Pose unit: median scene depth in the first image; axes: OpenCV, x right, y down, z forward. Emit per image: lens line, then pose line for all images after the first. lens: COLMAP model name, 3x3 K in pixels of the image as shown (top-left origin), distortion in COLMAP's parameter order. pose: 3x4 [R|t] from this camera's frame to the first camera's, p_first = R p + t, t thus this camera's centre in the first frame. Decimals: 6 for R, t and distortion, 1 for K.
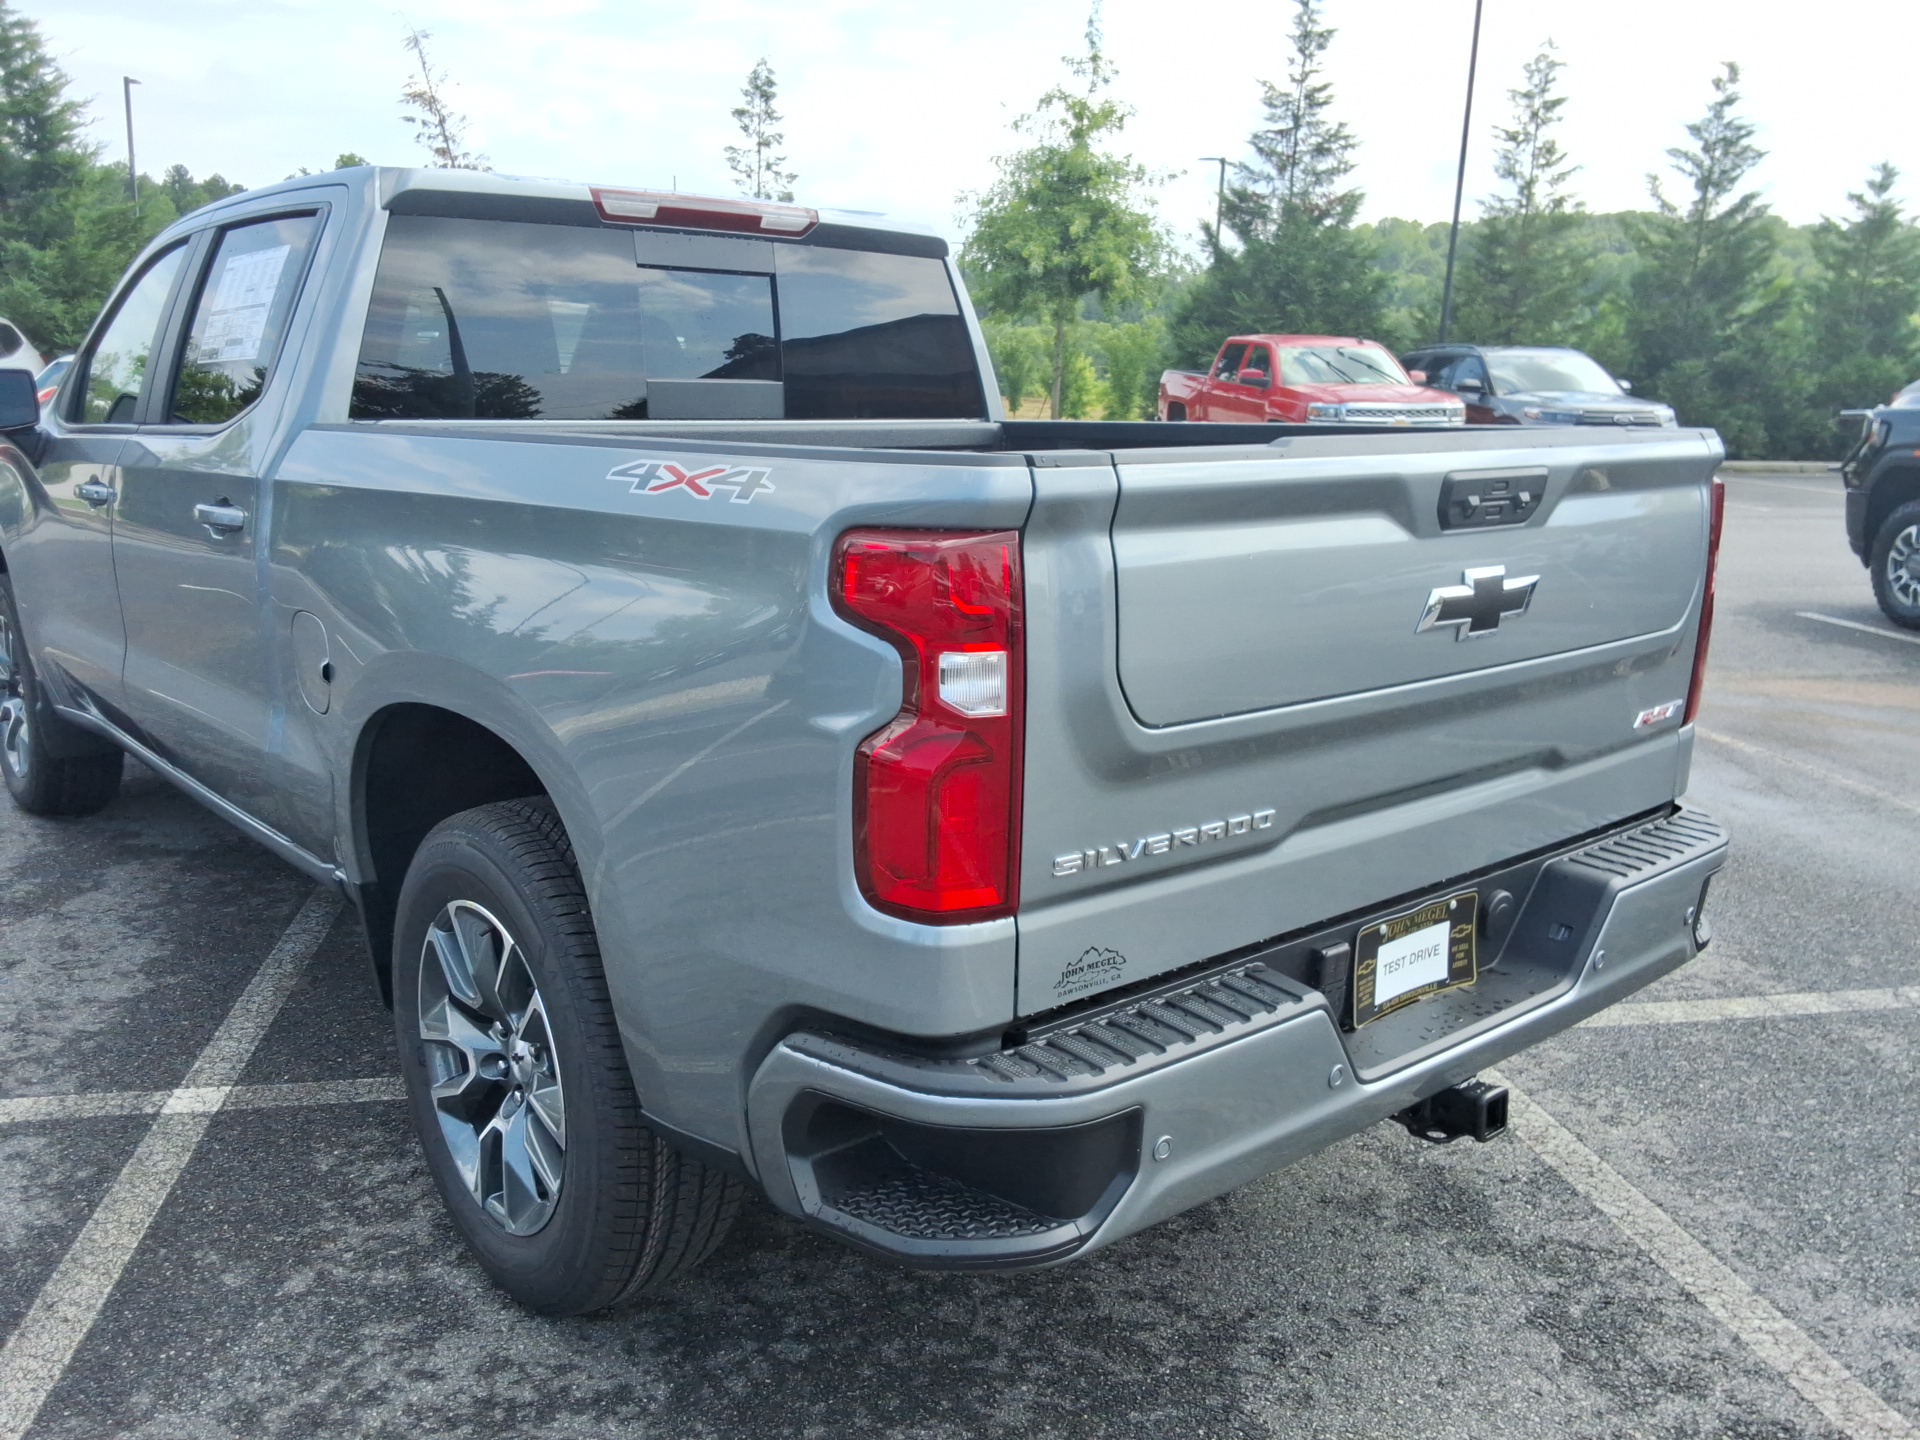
lens RADIAL K [[1556.0, 0, 970.6], [0, 1556.0, 730.8], [0, 0, 1]] dist [0.121793, -0.202935]
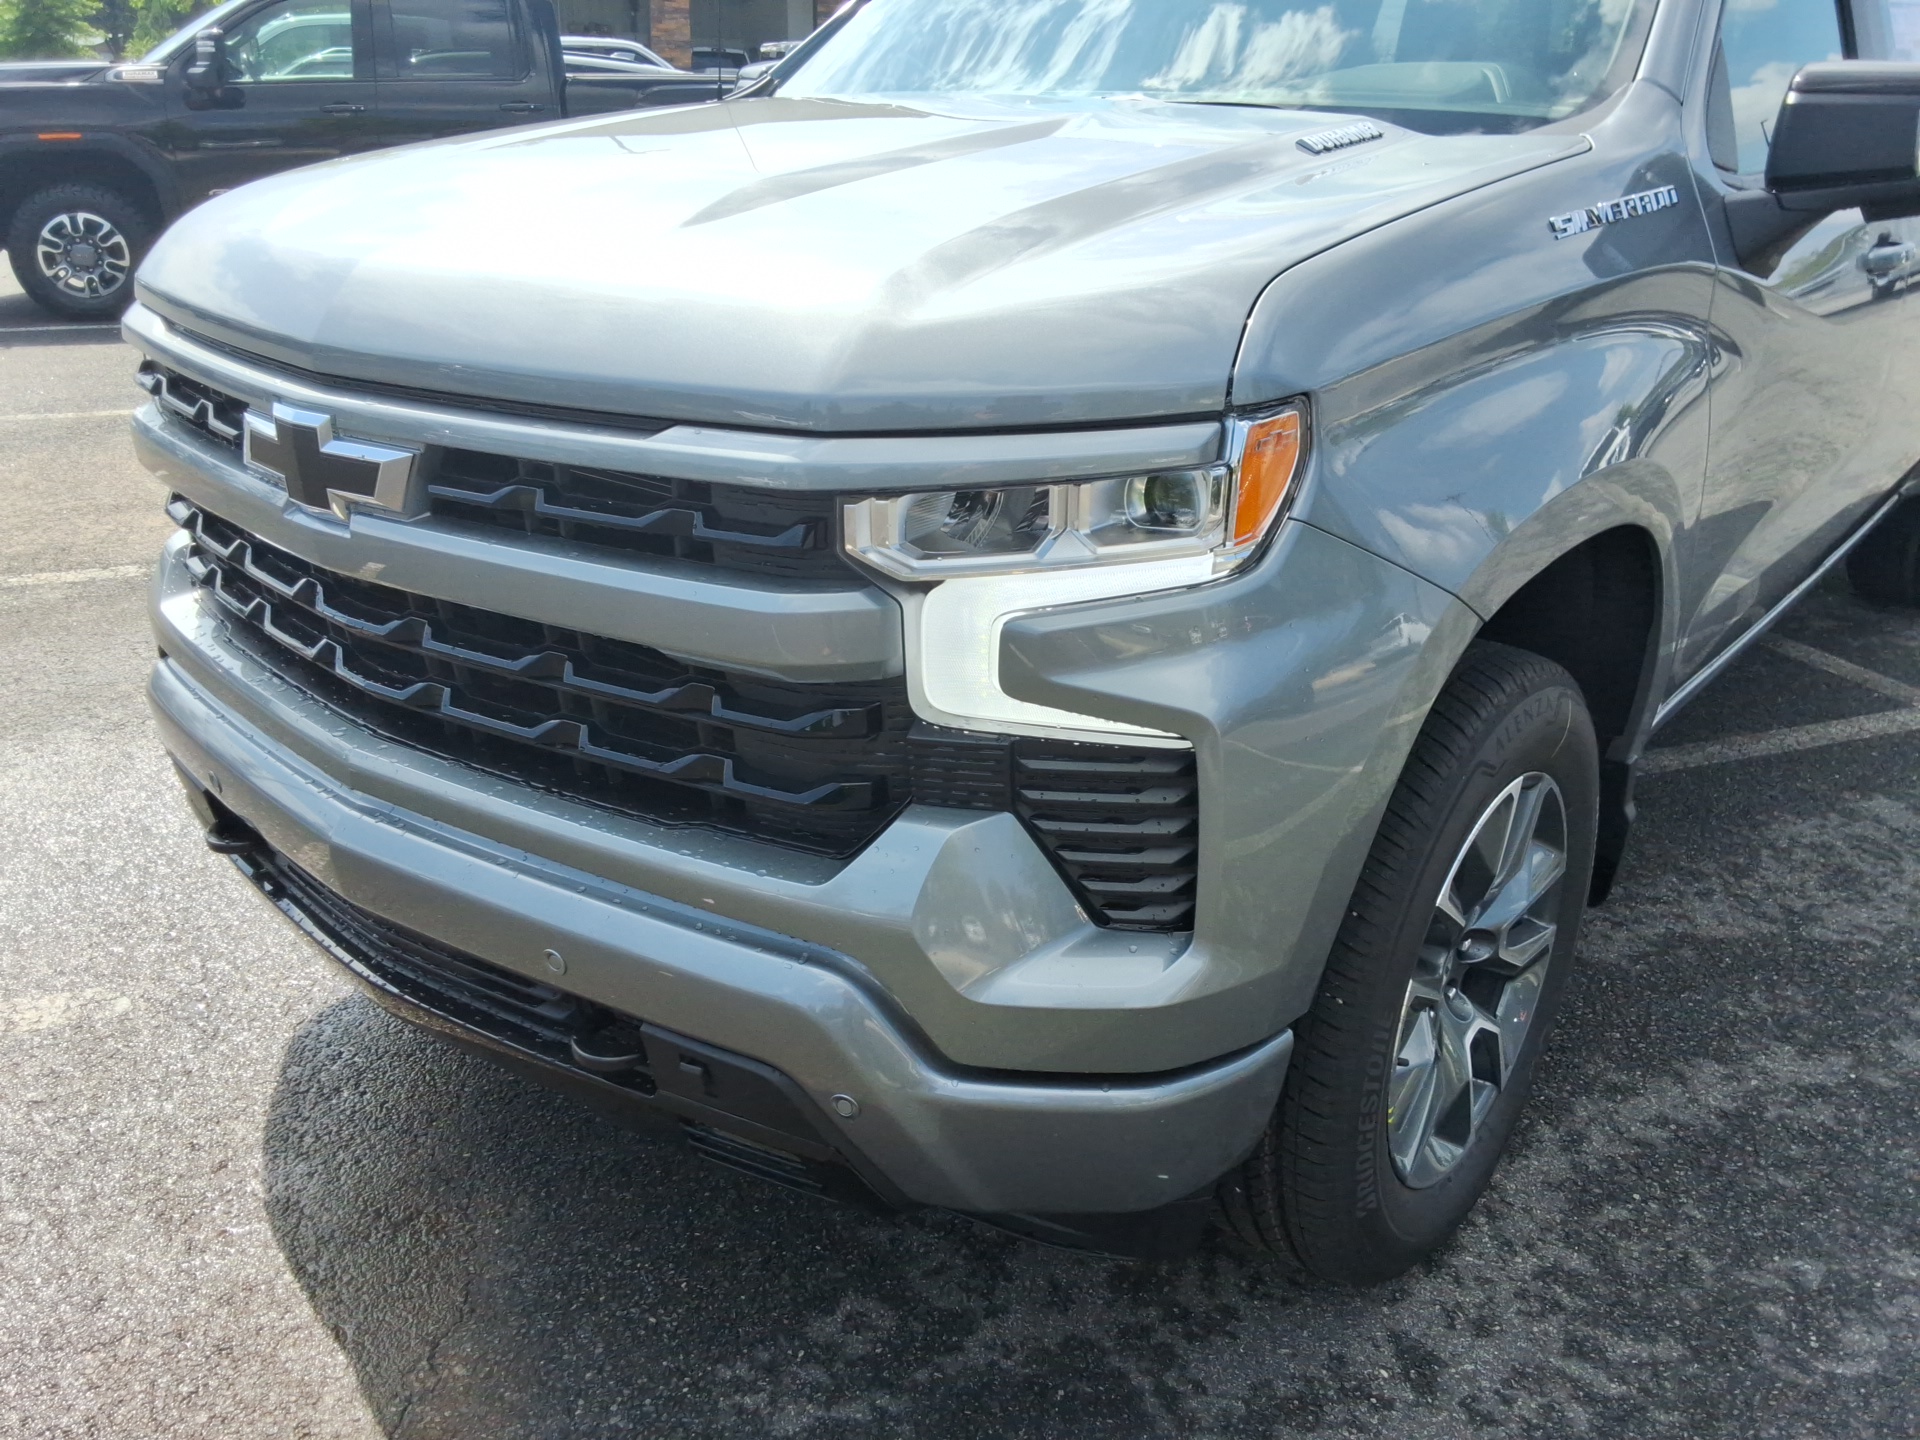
lens RADIAL K [[1540.8, 0, 983.0], [0, 1540.8, 749.1], [0, 0, 1]] dist [0.128210, -0.137969]
pose [[-0.180135, -0.393358, 0.901566, -0.242047], [0.200251, 0.882699, 0.425137, -0.068406], [-0.963042, 0.257122, -0.080235, 0.303440]]
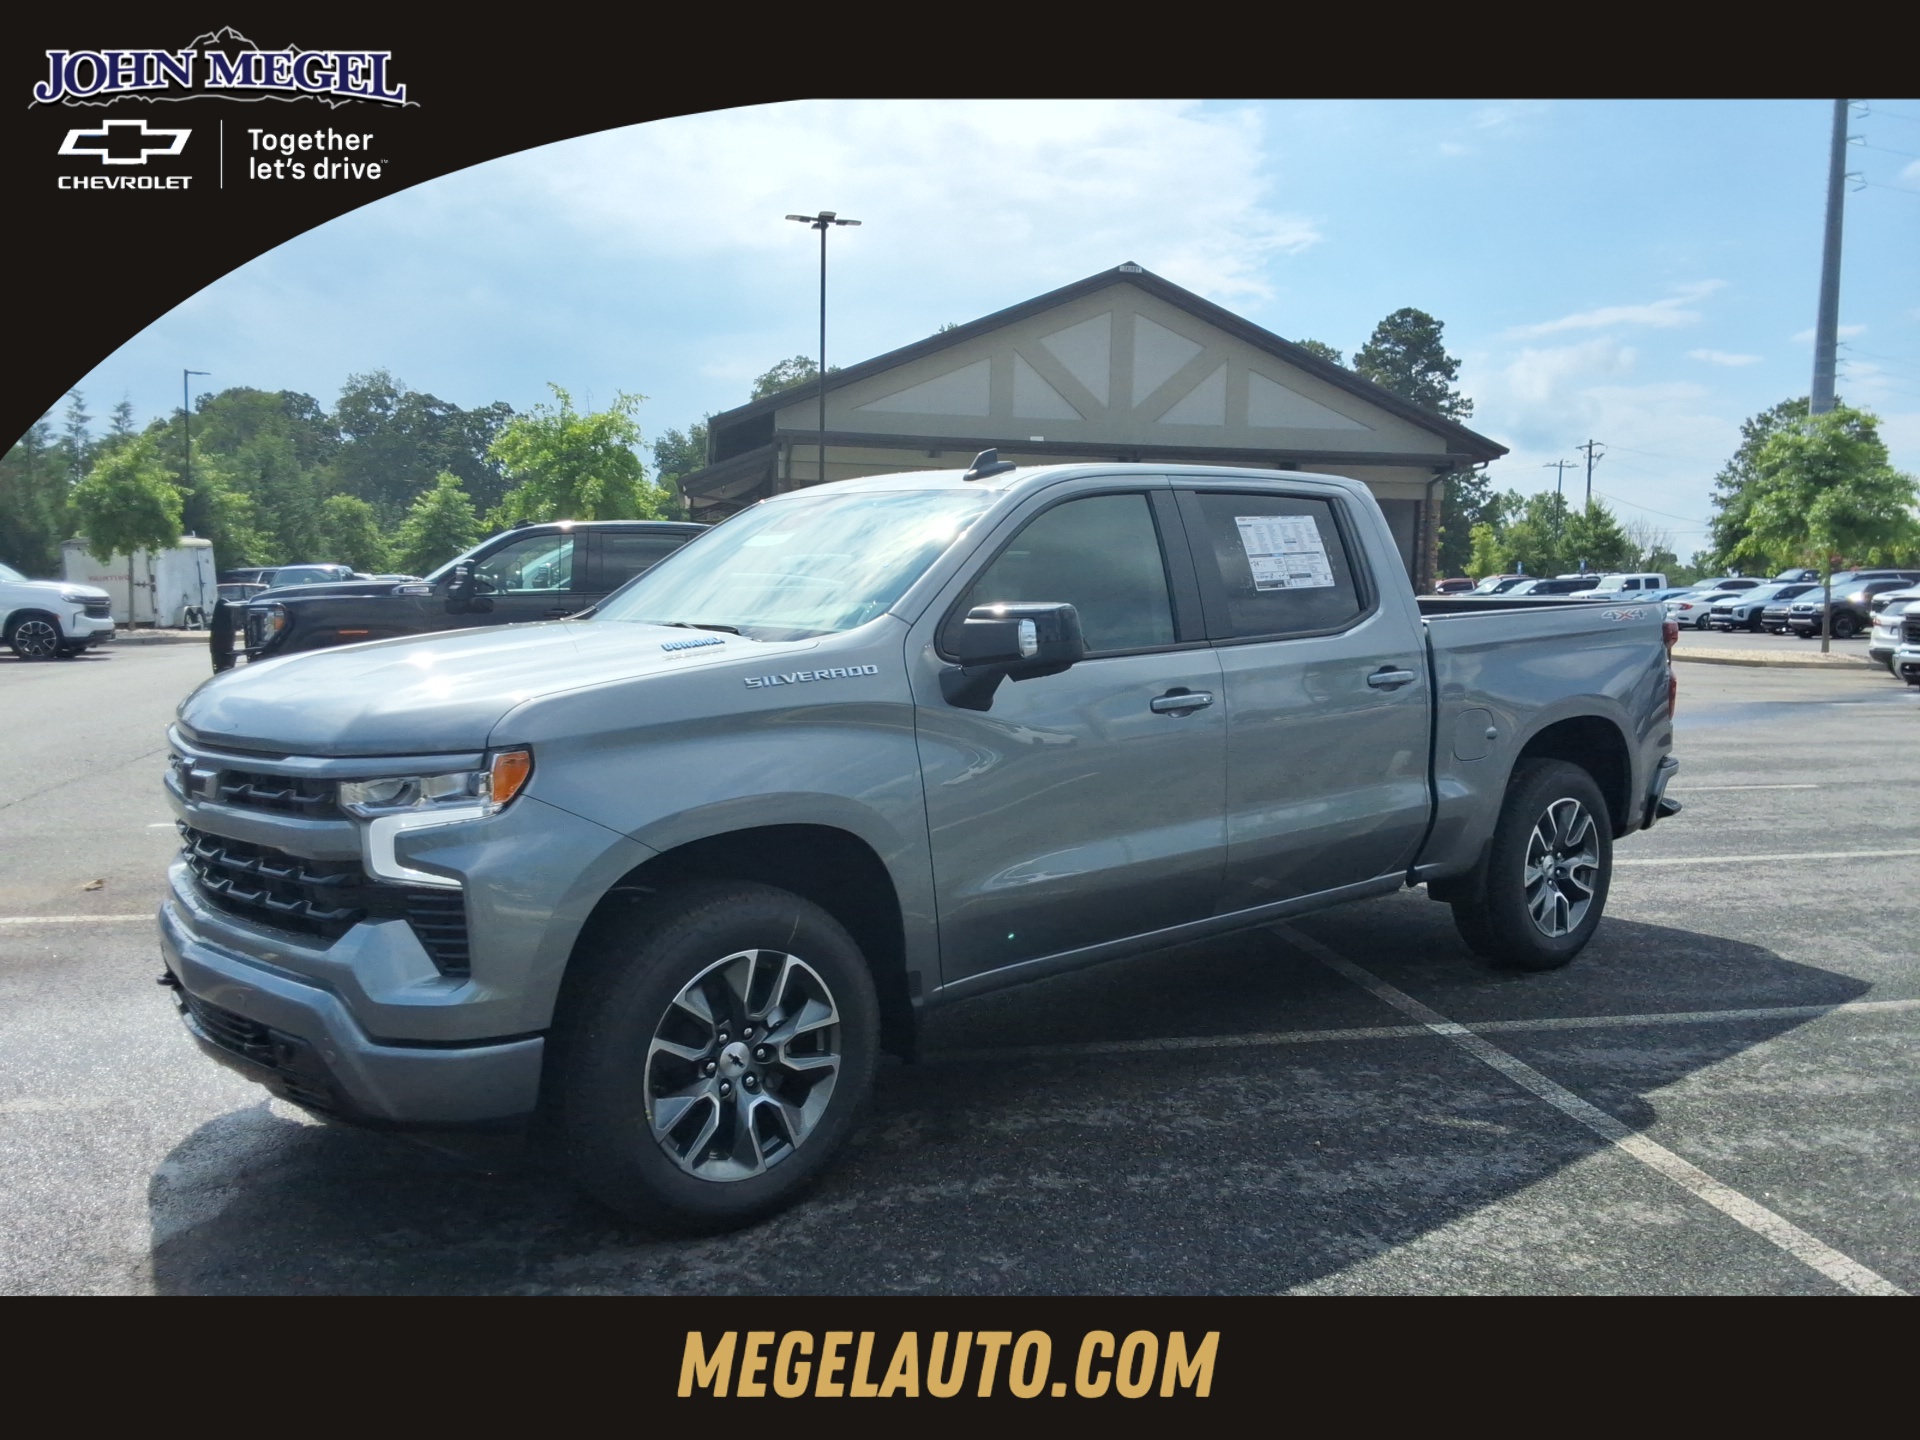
lens RADIAL K [[1542.7, 0, 959.8], [0, 1542.7, 742.8], [0, 0, 1]] dist [0.120514, -0.199796]
pose [[0.005758, -0.121958, 0.992519, -0.342796], [0.225002, 0.967242, 0.117547, -0.059286], [-0.974341, 0.222642, 0.033011, 0.228687]]
